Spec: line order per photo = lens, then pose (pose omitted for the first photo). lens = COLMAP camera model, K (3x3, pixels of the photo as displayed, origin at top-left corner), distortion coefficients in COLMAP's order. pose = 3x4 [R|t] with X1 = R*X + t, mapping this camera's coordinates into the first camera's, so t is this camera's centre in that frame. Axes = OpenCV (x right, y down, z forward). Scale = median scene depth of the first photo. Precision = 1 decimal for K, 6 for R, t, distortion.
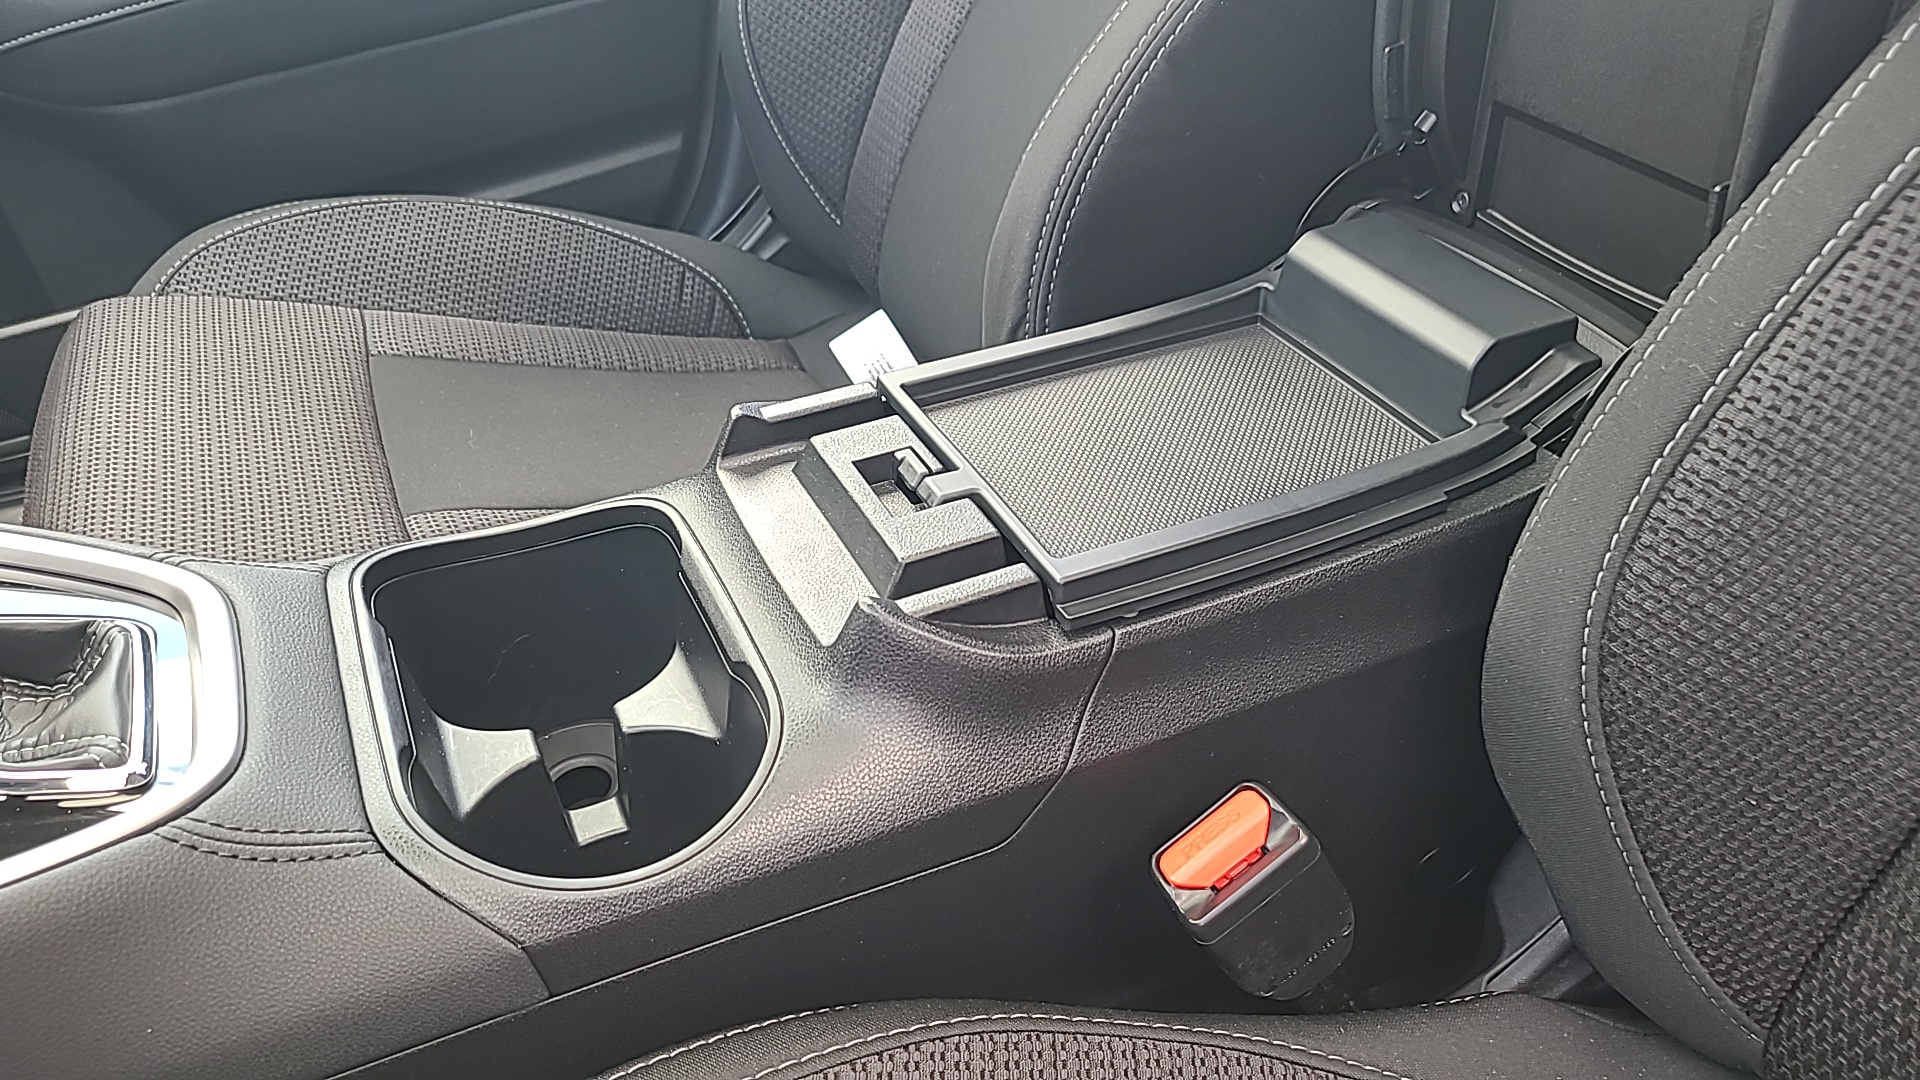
lens RADIAL K [[1461.4, 0, 931.2], [0, 1461.4, 530.6], [0, 0, 1]] dist [0.054863, 0.002635]
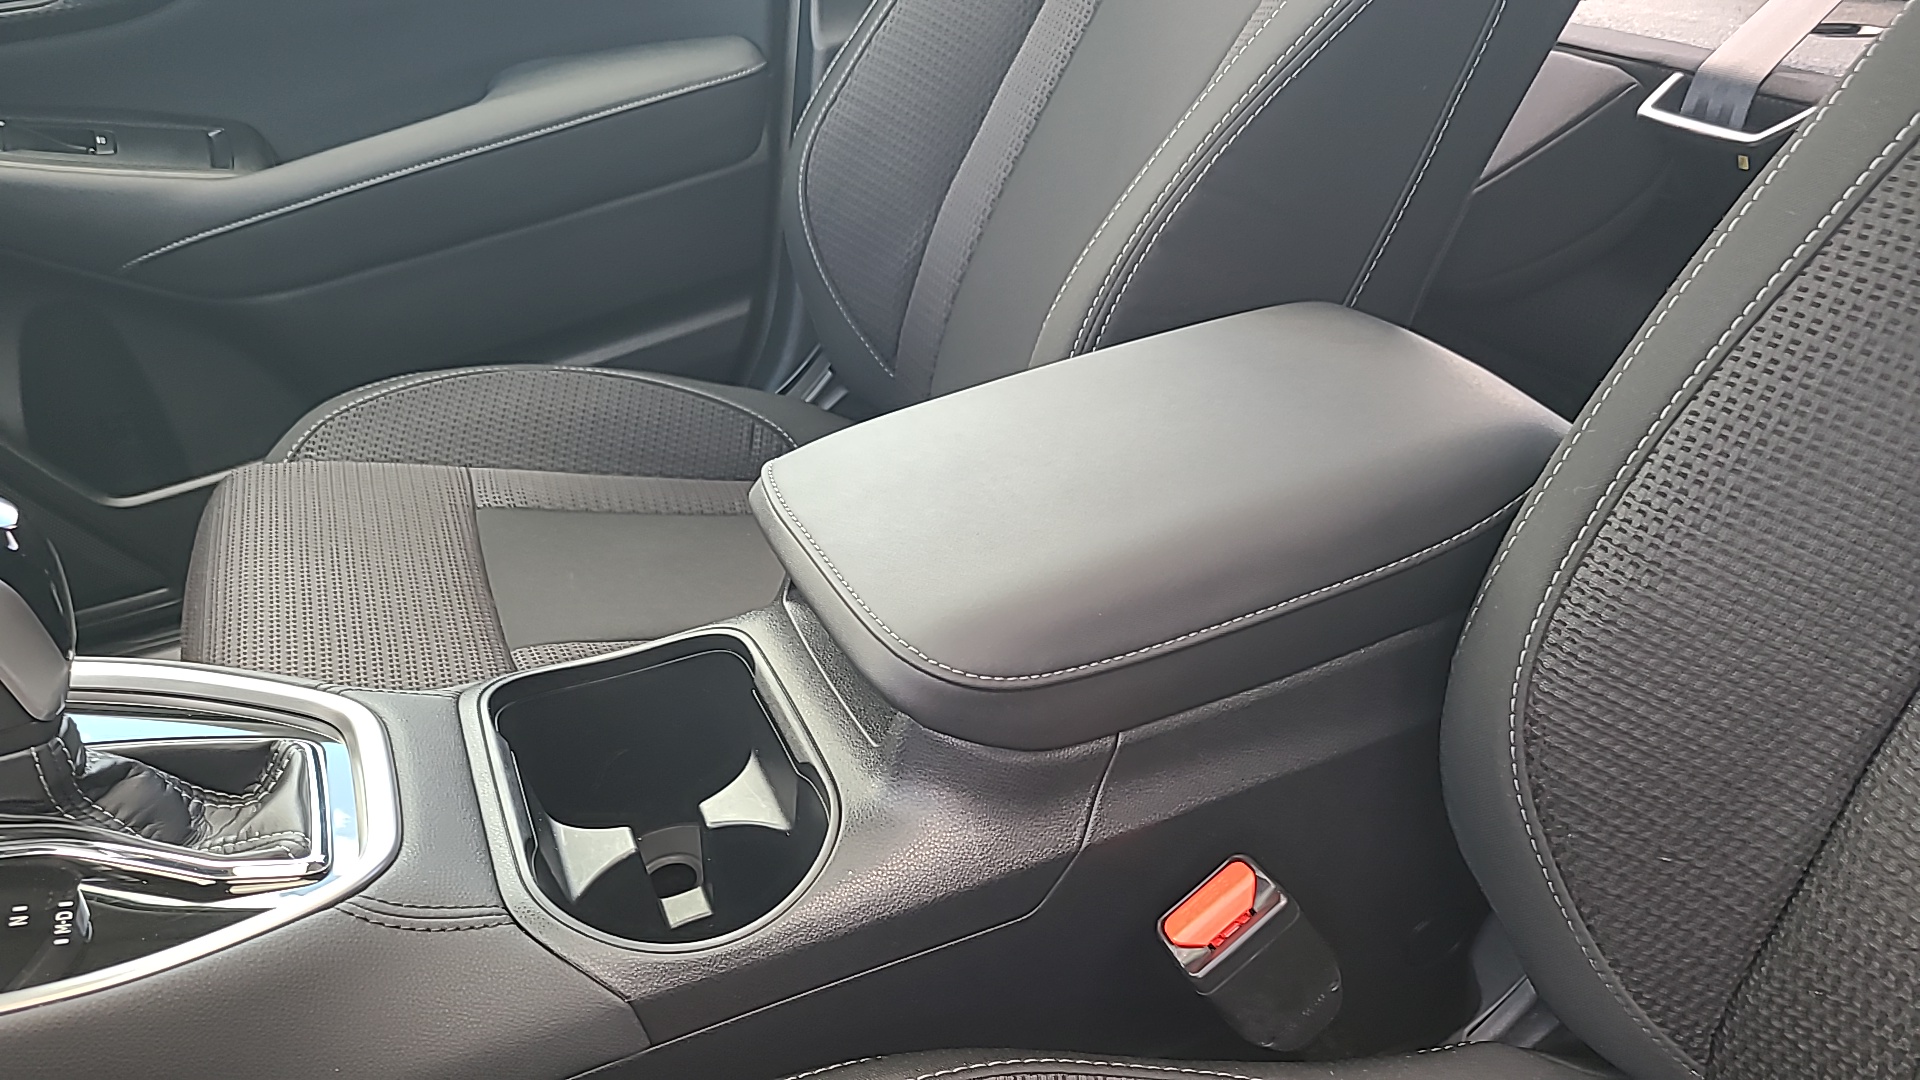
lens RADIAL K [[1444.0, 0, 955.0], [0, 1444.0, 556.9], [0, 0, 1]] dist [0.062983, -0.044332]
pose [[0.999126, -0.028518, -0.030566, 0.032358], [0.026351, 0.997261, -0.069113, 0.008045], [0.032453, 0.068247, 0.997140, -0.181862]]
